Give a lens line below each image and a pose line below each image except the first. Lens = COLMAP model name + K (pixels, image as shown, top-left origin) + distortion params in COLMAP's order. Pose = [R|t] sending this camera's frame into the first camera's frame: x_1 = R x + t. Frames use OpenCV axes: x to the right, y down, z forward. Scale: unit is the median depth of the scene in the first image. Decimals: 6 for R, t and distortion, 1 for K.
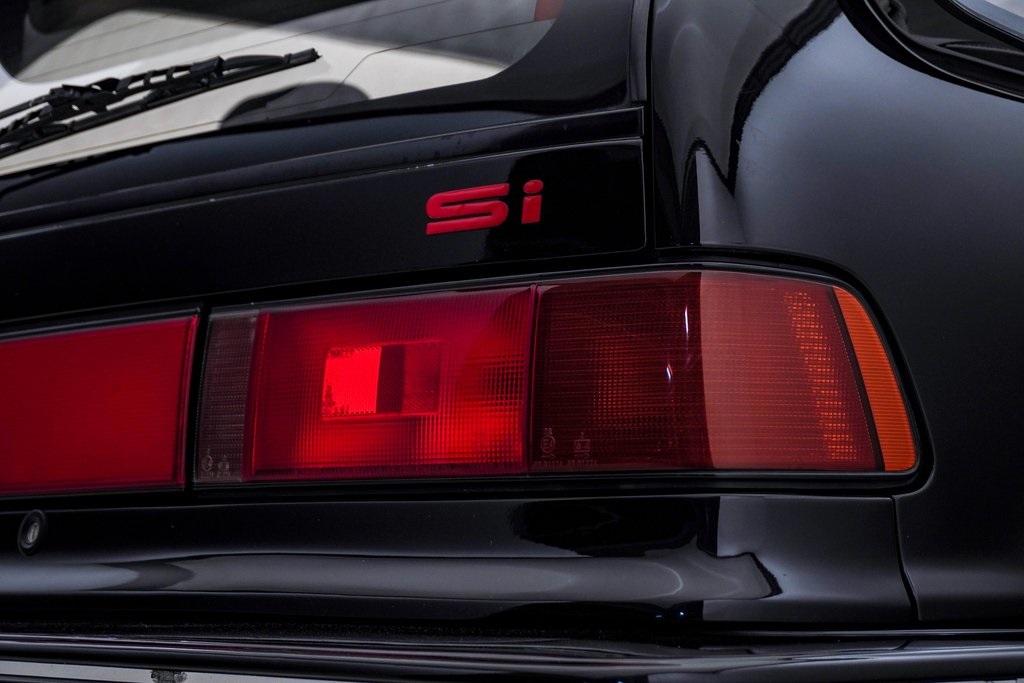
lens RADIAL K [[2206.9, 0, 515.1], [0, 2206.9, 339.5], [0, 0, 1]] dist [0.036141, 0.000000]
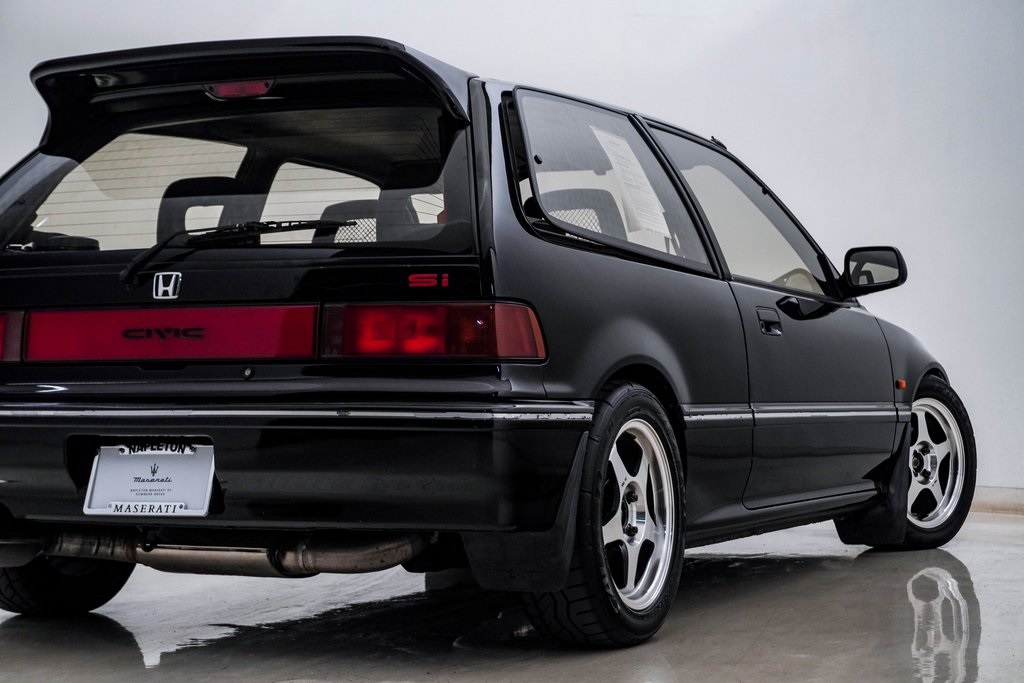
lens RADIAL K [[2206.9, 0, 505.9], [0, 2206.9, 348.8], [0, 0, 1]] dist [0.036141, 0.000000]
pose [[0.935786, 0.015675, 0.352221, -1.148694], [-0.040687, 0.997138, 0.063723, -0.182759], [-0.350214, -0.073962, 0.933745, -2.351038]]
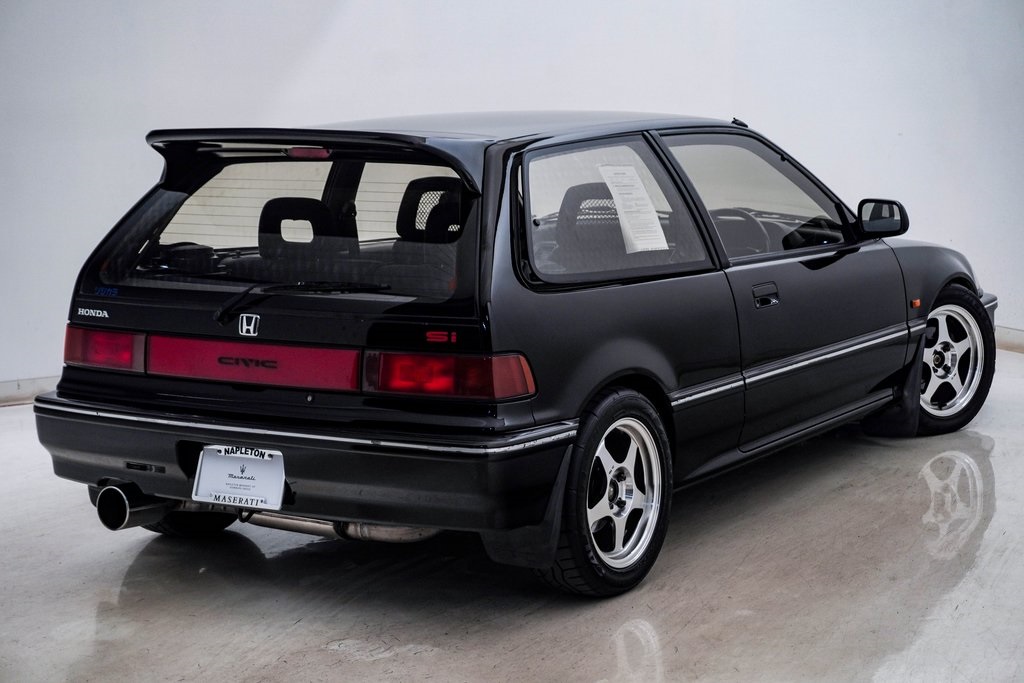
lens RADIAL K [[2206.9, 0, 512.0], [0, 2206.9, 338.1], [0, 0, 1]] dist [0.036141, 0.000000]
pose [[0.969893, -0.039942, 0.240236, -0.971870], [-0.015430, 0.974398, 0.224299, -1.086697], [-0.243044, -0.221253, 0.944445, -3.336253]]
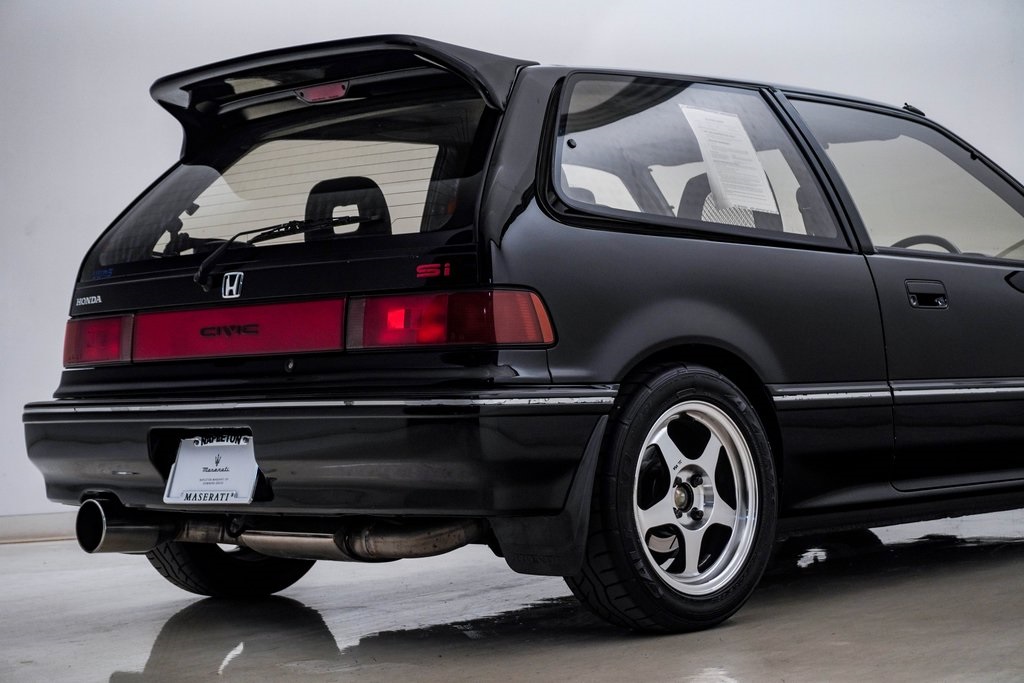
lens RADIAL K [[2206.9, 0, 512.0], [0, 2206.9, 345.1], [0, 0, 1]] dist [0.036141, 0.000000]
pose [[0.999081, -0.017776, 0.039013, -0.028930], [0.014903, 0.997239, 0.072750, -0.200303], [-0.040198, -0.072102, 0.996587, -2.601091]]
